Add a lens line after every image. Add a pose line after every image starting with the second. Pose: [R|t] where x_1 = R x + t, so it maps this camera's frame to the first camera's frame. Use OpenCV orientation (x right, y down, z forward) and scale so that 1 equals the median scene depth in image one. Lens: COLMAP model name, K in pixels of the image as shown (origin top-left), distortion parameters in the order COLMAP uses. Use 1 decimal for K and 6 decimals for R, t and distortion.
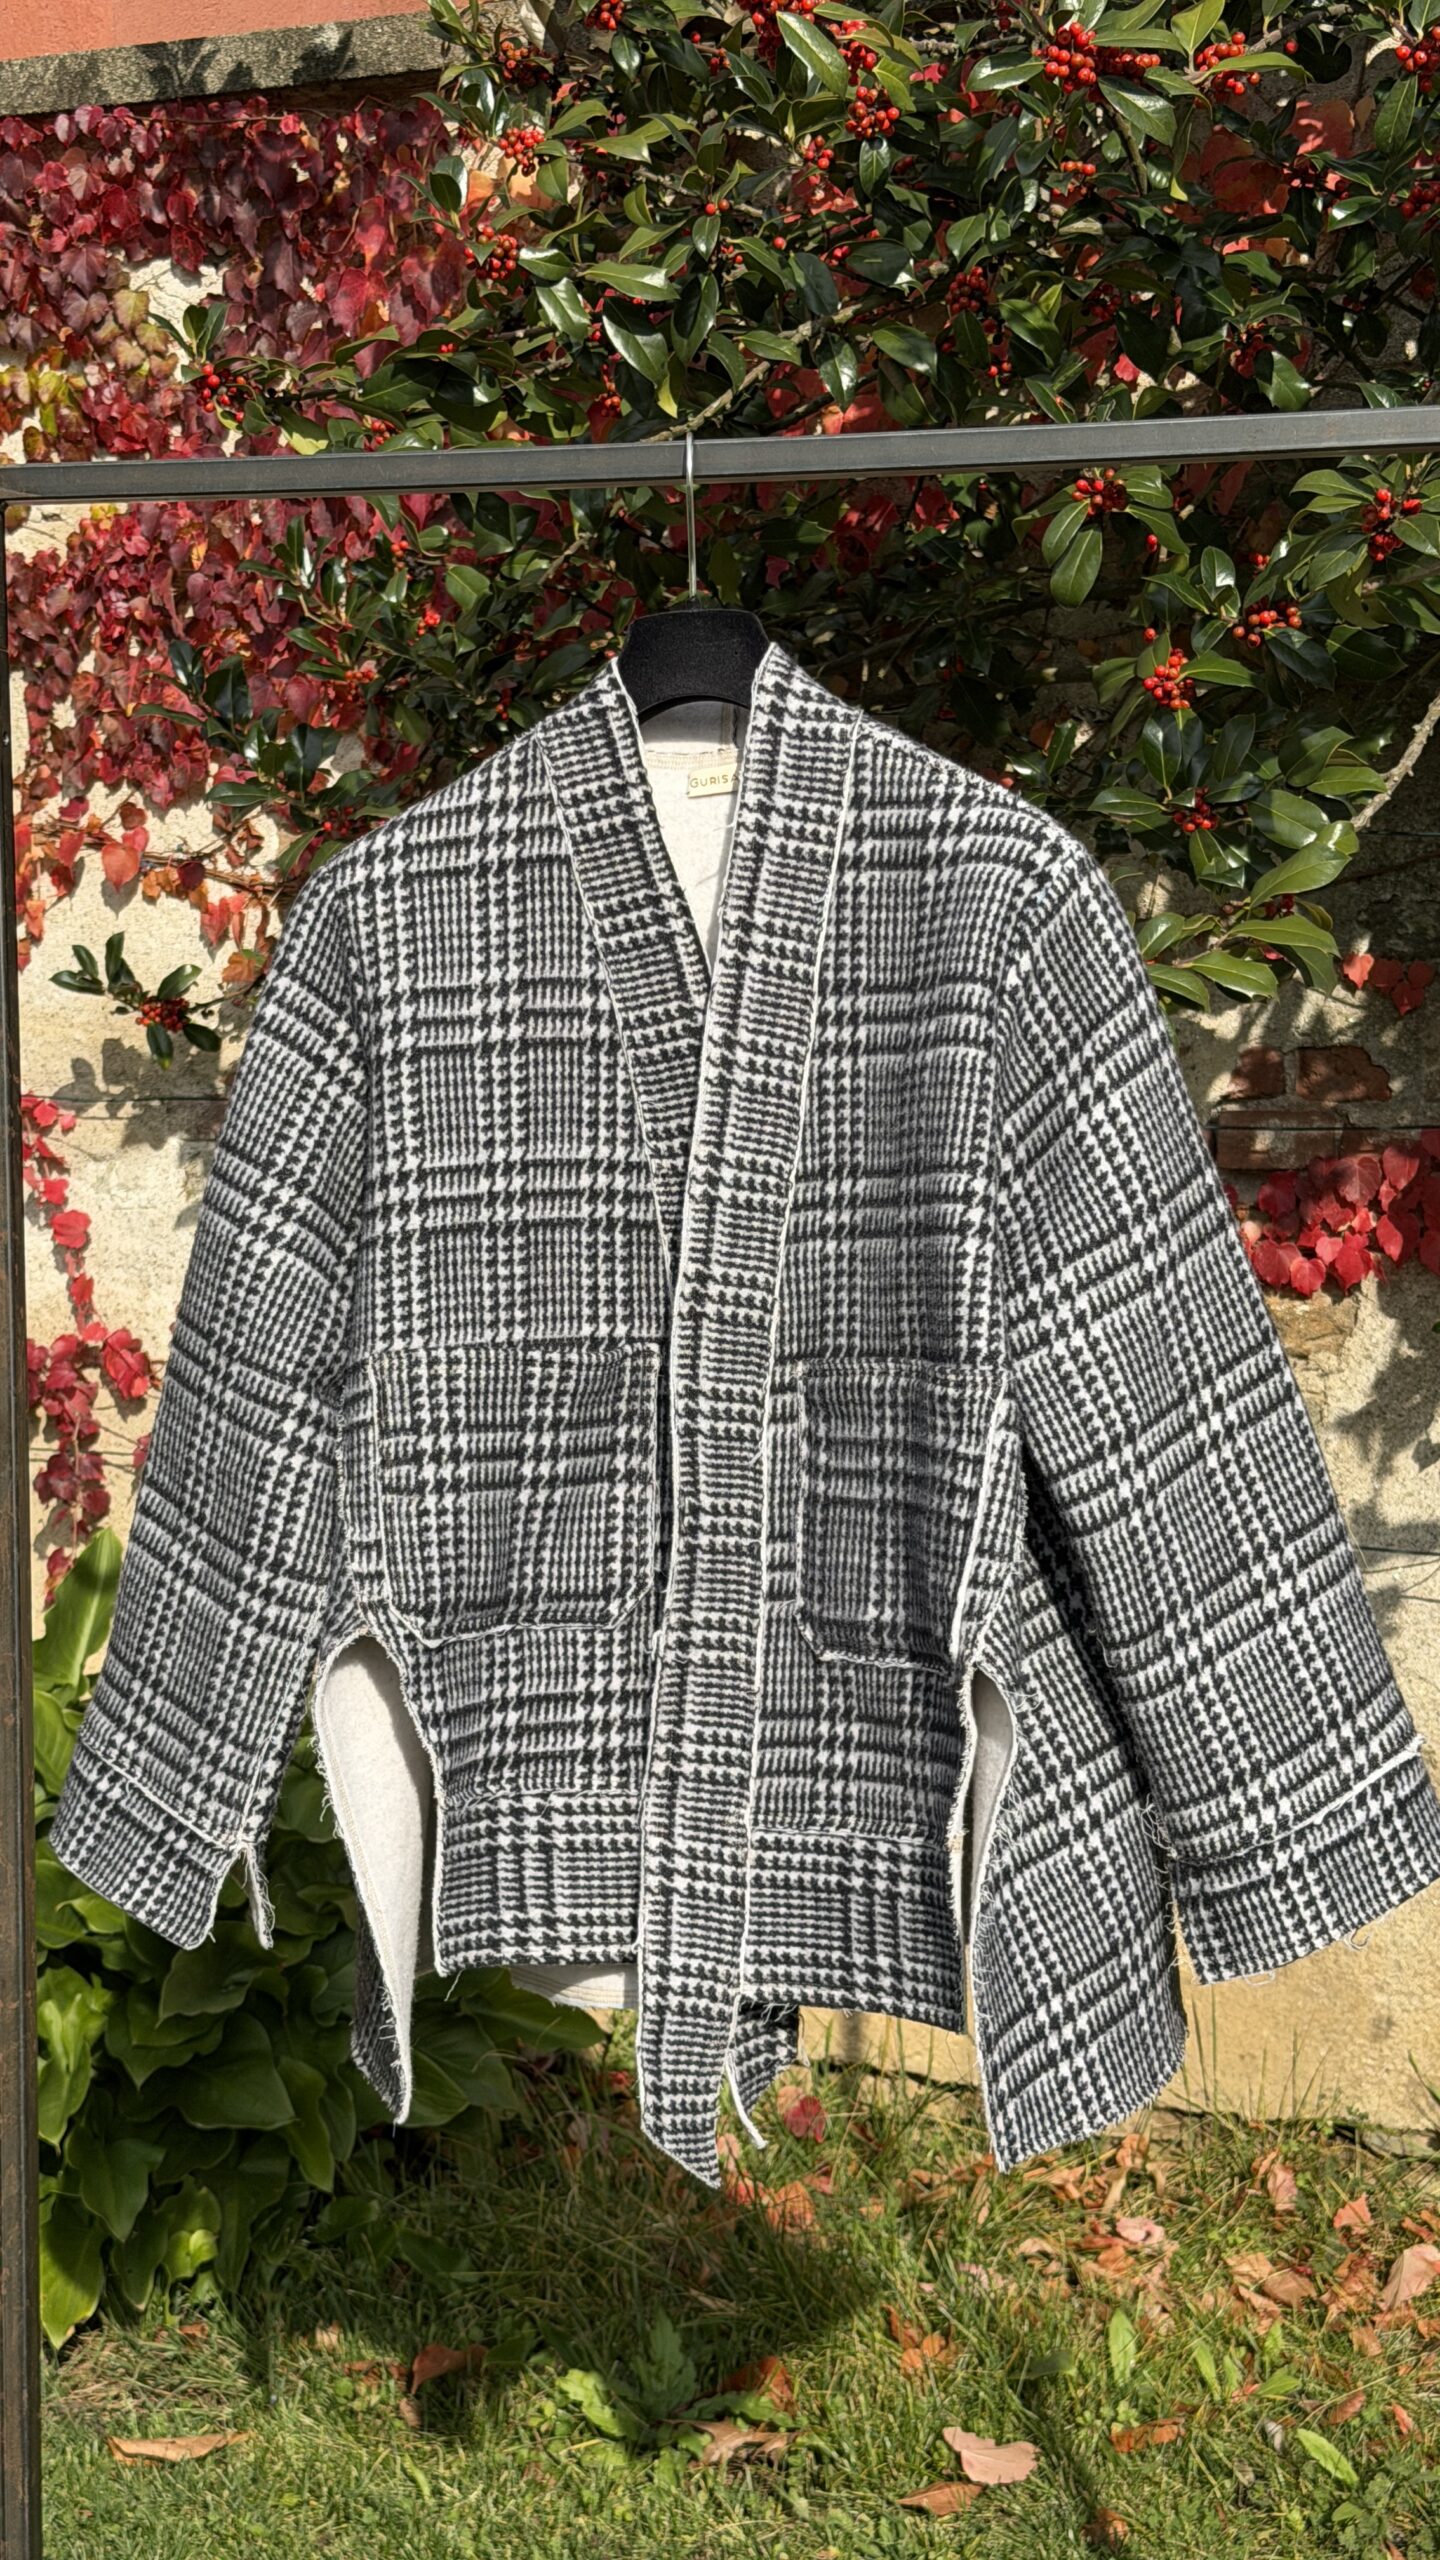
lens RADIAL K [[3268.7, 0, 720.0], [0, 3268.7, 1280.0], [0, 0, 1]] dist [0.228681, -0.718992]
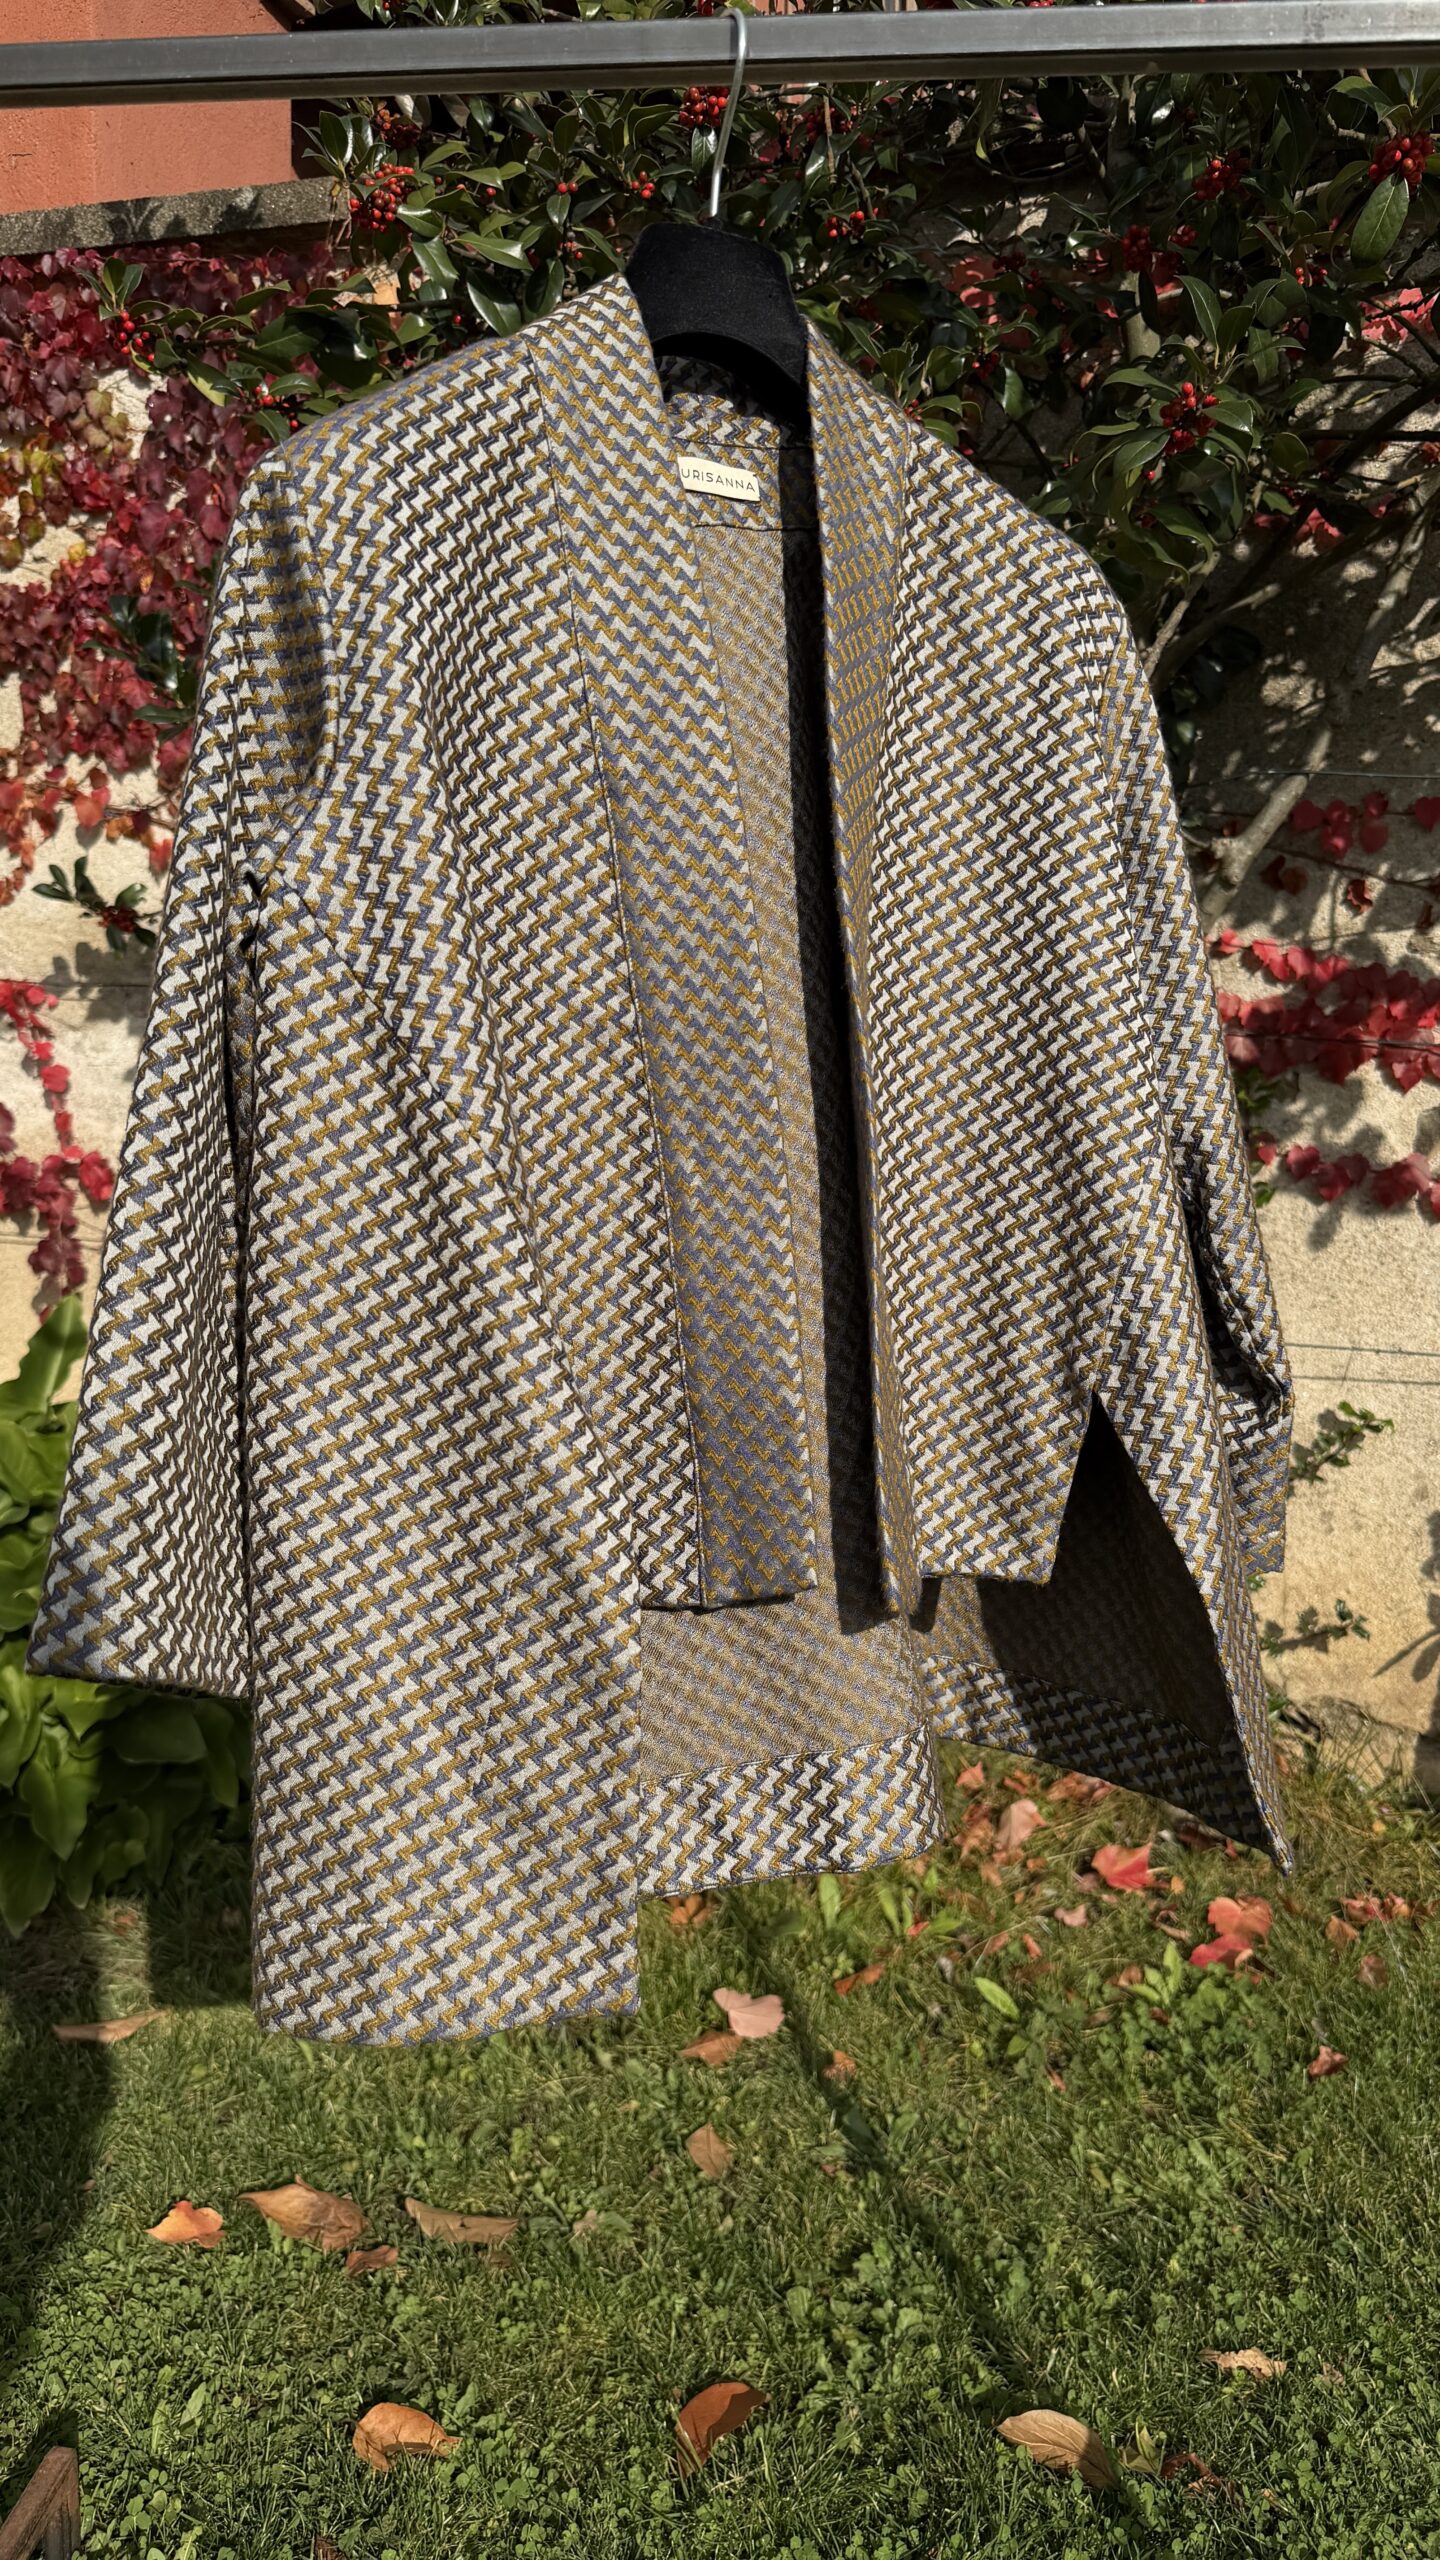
lens RADIAL K [[1848.6, 0, 730.4], [0, 1848.6, 1244.5], [0, 0, 1]] dist [0.001494, -0.006727]
pose [[0.991416, 0.008837, 0.130446, -0.018787], [-0.015836, 0.998484, 0.052720, 0.011485], [-0.129782, -0.054333, 0.990053, 0.237775]]
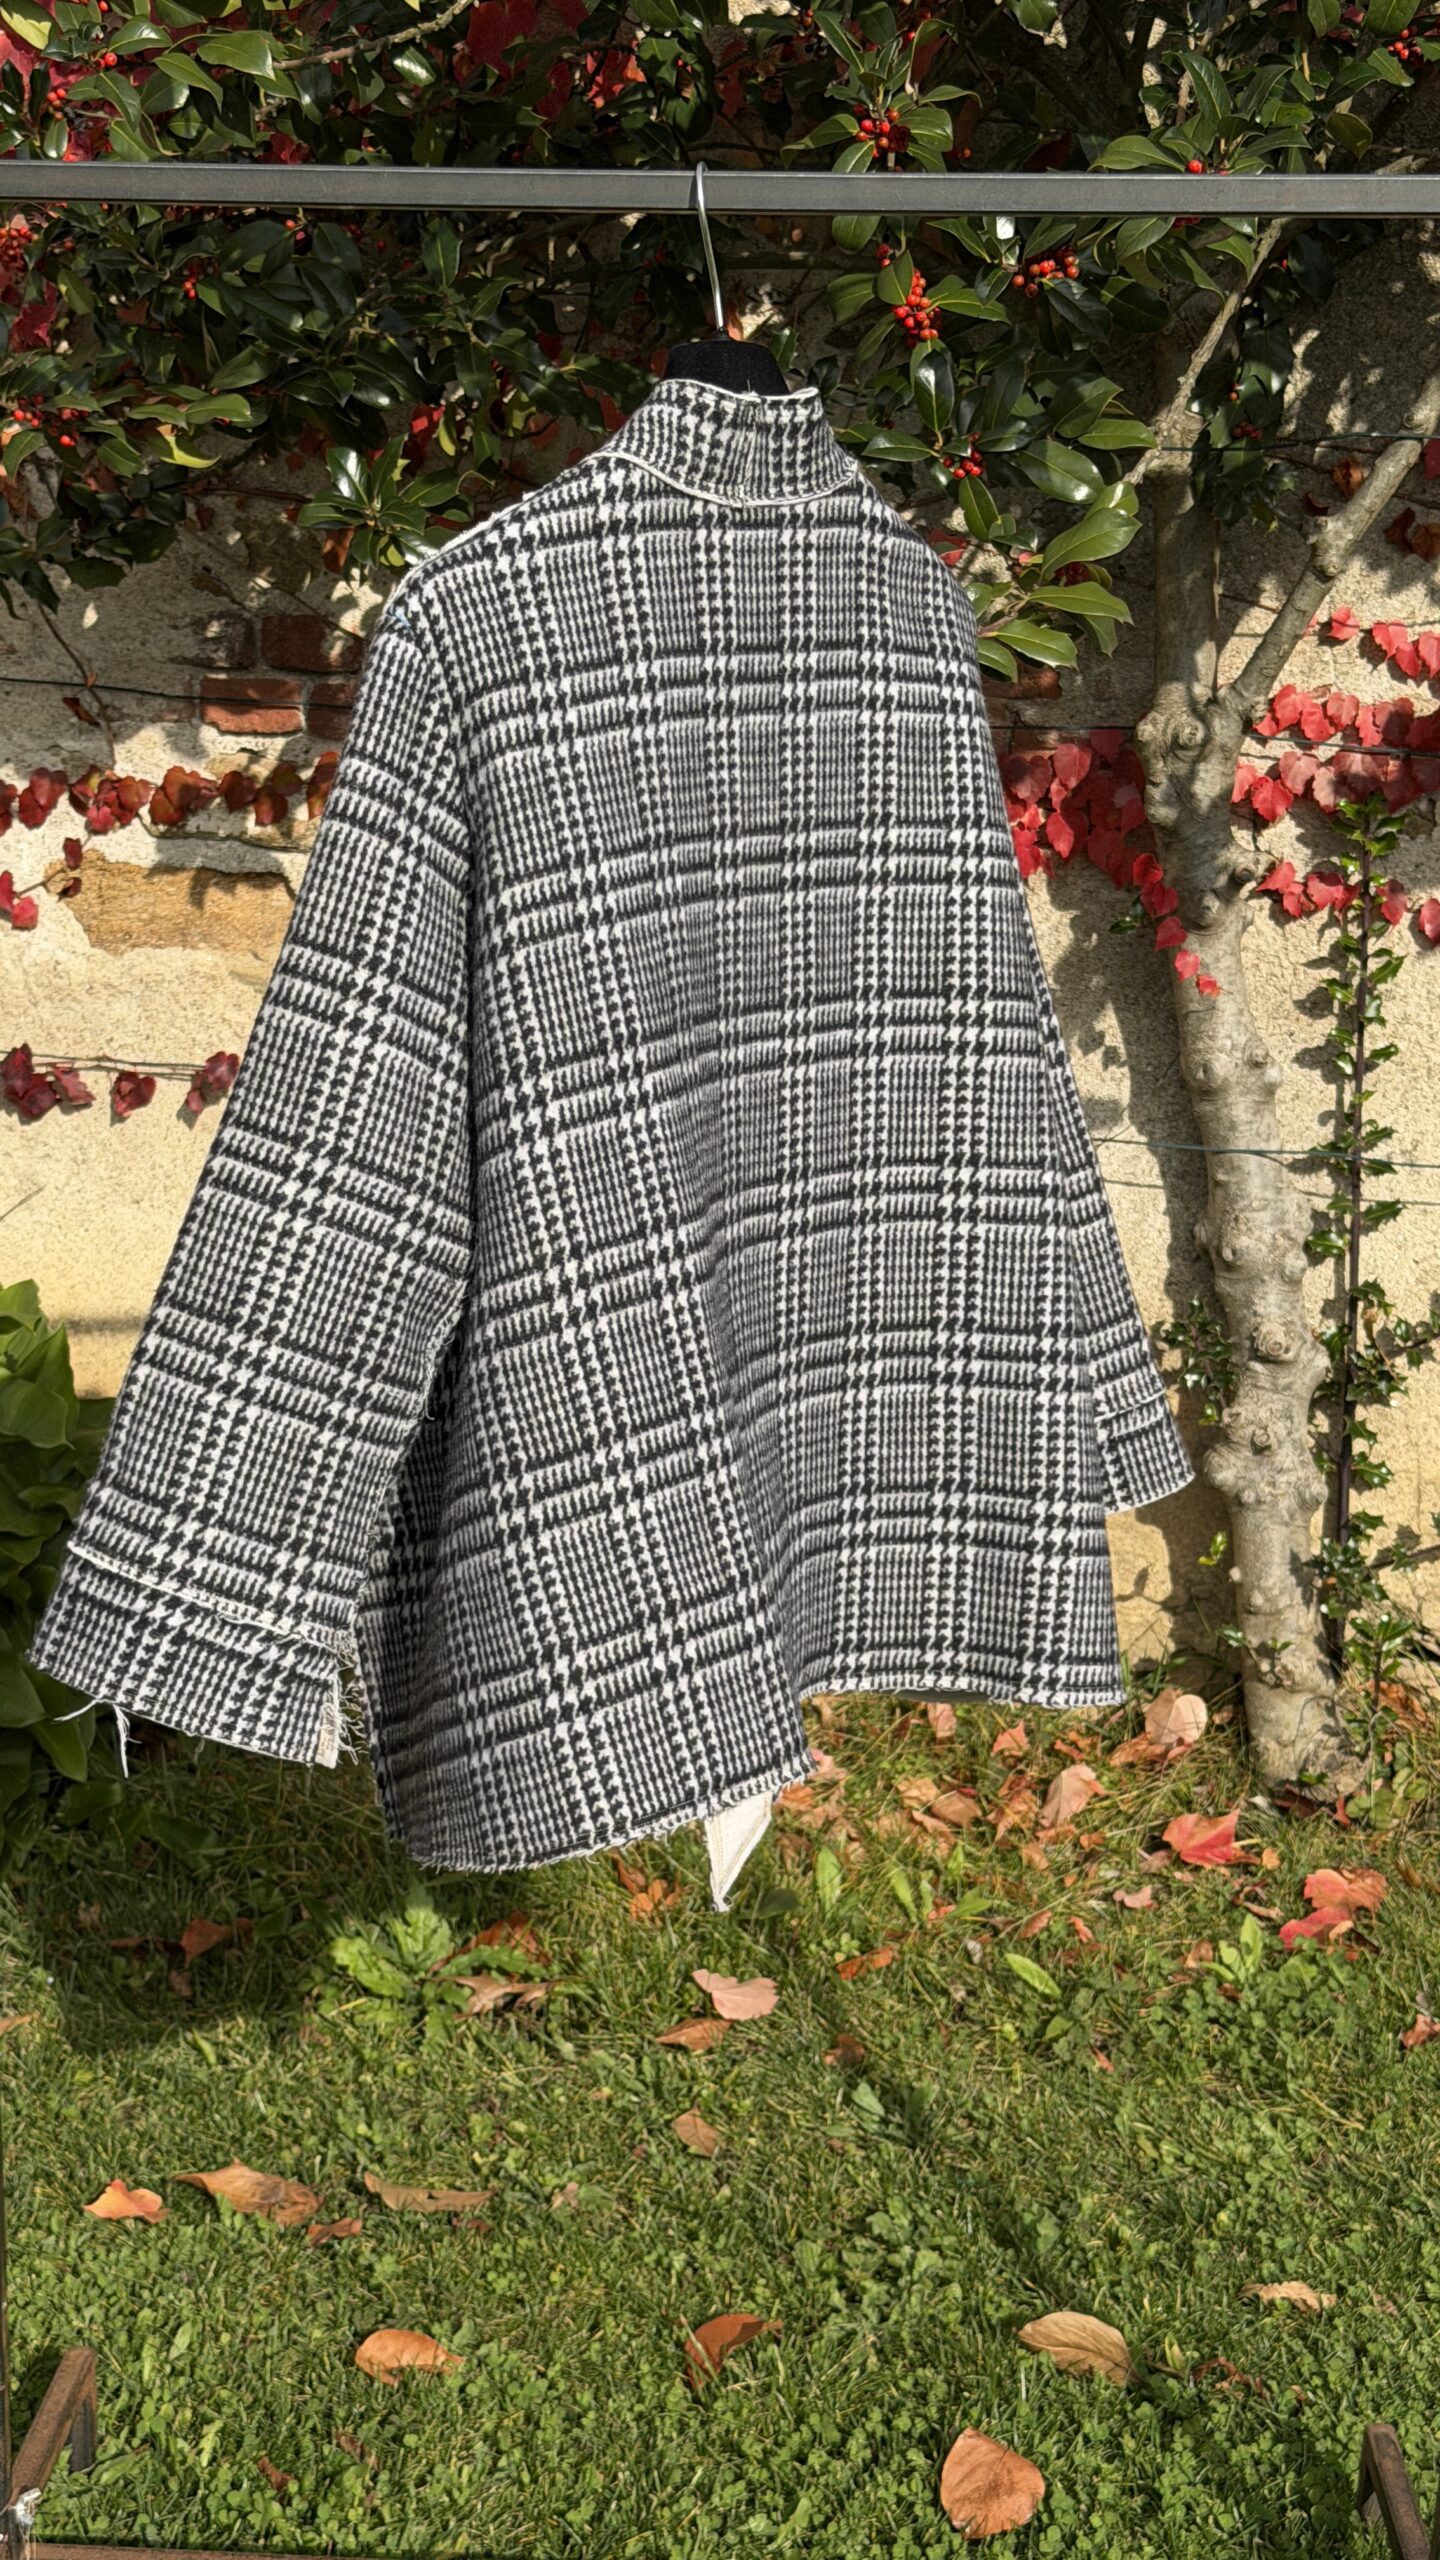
lens RADIAL K [[3287.1, 0, 720.0], [0, 3287.1, 1280.0], [0, 0, 1]] dist [-0.108139, 1.131618]
pose [[0.986707, -0.027852, 0.160107, -0.071444], [0.002032, 0.987241, 0.159218, -0.038596], [-0.162499, -0.156777, 0.974174, -0.007103]]
